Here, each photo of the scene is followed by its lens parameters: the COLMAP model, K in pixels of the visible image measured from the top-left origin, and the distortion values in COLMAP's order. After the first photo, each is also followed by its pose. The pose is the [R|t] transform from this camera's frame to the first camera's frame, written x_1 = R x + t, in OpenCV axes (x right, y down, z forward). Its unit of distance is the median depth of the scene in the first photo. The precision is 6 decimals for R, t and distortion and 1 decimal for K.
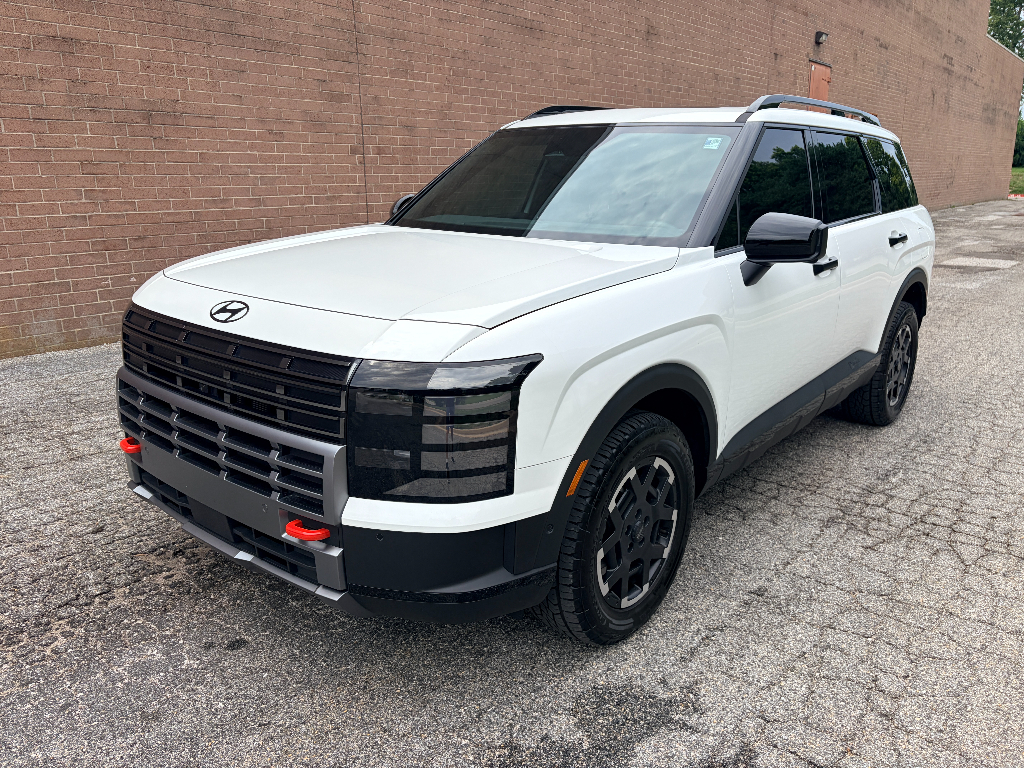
lens RADIAL K [[779.1, 0, 512.0], [0, 779.1, 384.0], [0, 0, 1]] dist [0.008412, 0.012354]
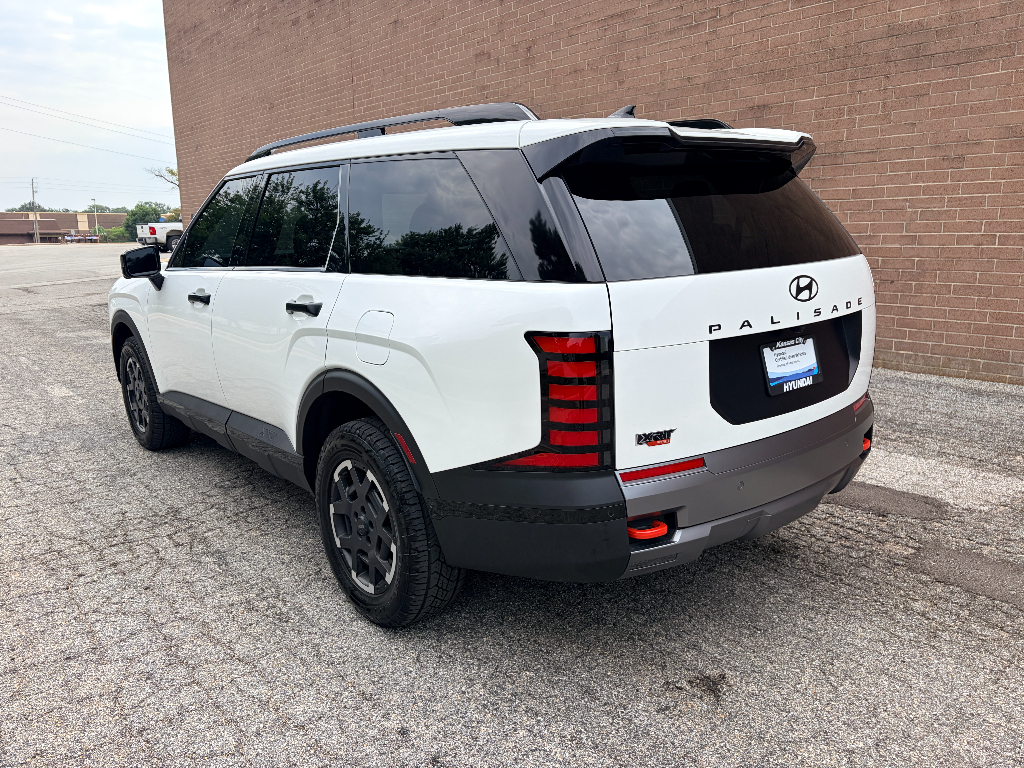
lens RADIAL K [[787.0, 0, 512.0], [0, 787.0, 384.0], [0, 0, 1]] dist [0.034179, -0.005293]
pose [[-0.188817, 0.203425, -0.960711, 0.819373], [-0.239638, 0.939188, 0.245966, -0.241297], [0.952324, 0.276666, -0.128586, 0.914730]]
